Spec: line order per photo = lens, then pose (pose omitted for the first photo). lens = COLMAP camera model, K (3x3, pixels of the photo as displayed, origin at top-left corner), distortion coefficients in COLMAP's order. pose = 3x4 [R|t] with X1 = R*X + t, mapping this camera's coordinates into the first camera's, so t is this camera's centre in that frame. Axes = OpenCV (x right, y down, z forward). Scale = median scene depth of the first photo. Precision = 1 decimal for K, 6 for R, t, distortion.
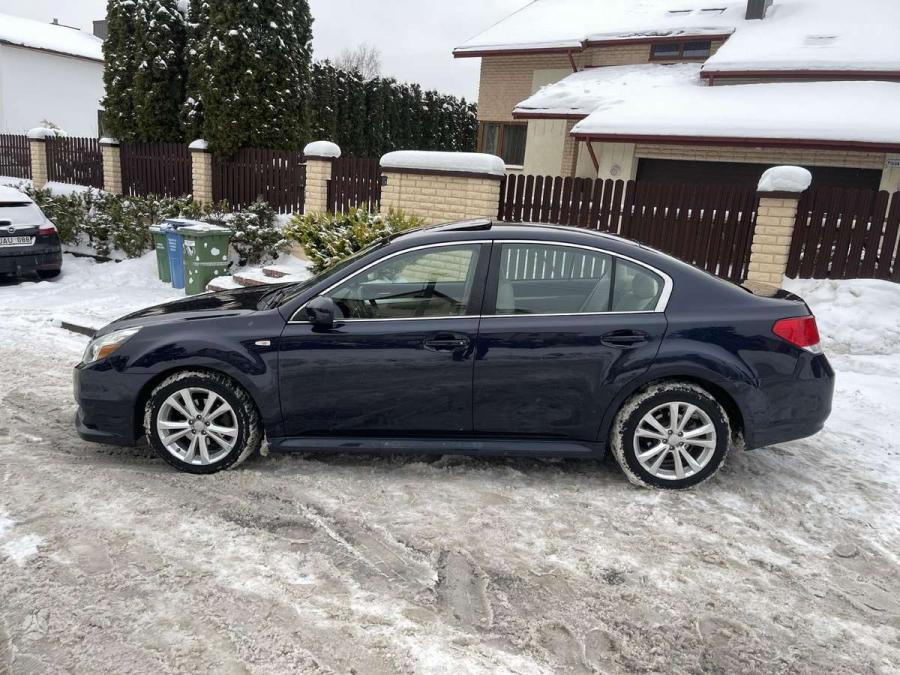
lens RADIAL K [[676.4, 0, 448.9], [0, 676.4, 338.2], [0, 0, 1]] dist [0.081458, -0.113915]
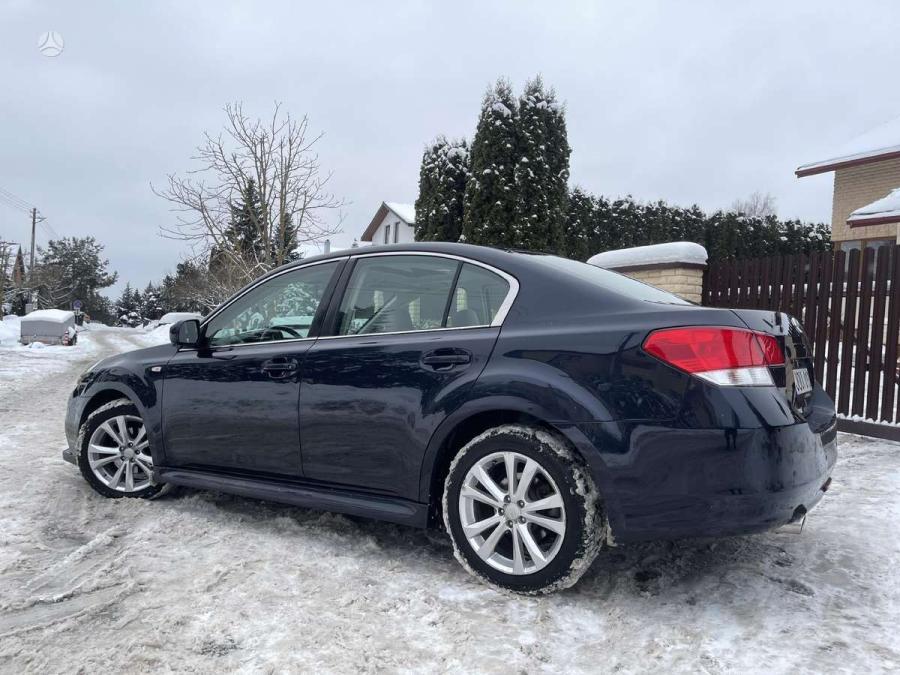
lens RADIAL K [[676.4, 0, 448.9], [0, 676.4, 338.2], [0, 0, 1]] dist [0.081458, -0.113915]
pose [[0.838239, -0.026388, -0.544664, 0.232378], [-0.098253, 0.975172, -0.198457, 0.043224], [0.536378, 0.219869, 0.814835, 0.134045]]
